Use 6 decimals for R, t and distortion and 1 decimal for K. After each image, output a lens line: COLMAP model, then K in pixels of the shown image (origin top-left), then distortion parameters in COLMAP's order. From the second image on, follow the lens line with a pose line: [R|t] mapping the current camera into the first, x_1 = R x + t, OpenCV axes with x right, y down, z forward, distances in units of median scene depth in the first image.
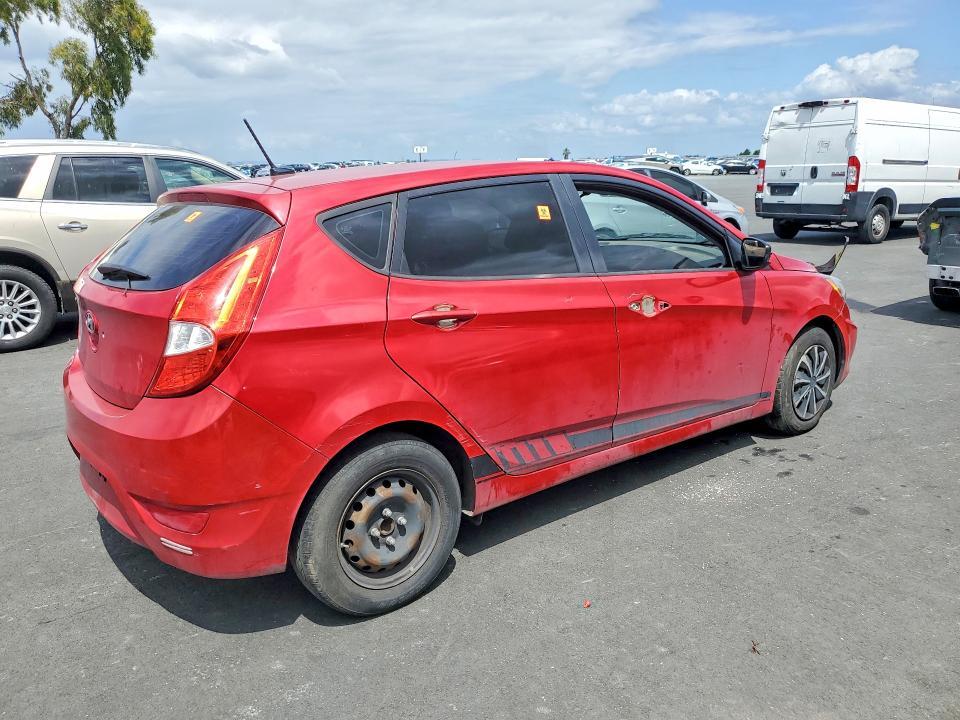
lens RADIAL K [[773.6, 0, 478.3], [0, 773.6, 360.9], [0, 0, 1]] dist [0.031164, -0.009498]
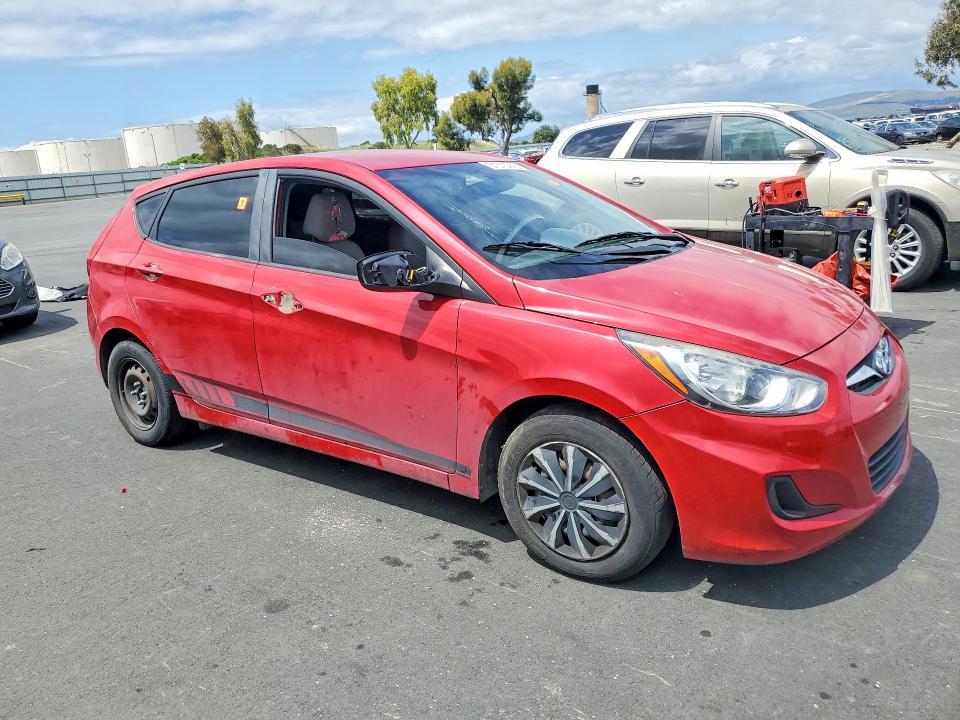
lens RADIAL K [[773.6, 0, 478.1], [0, 773.6, 357.9], [0, 0, 1]] dist [0.031164, -0.009498]
pose [[0.246987, 0.249320, -0.936396, 1.158737], [-0.167363, 0.962787, 0.212202, -0.239754], [0.954456, 0.104307, 0.279523, 0.901140]]
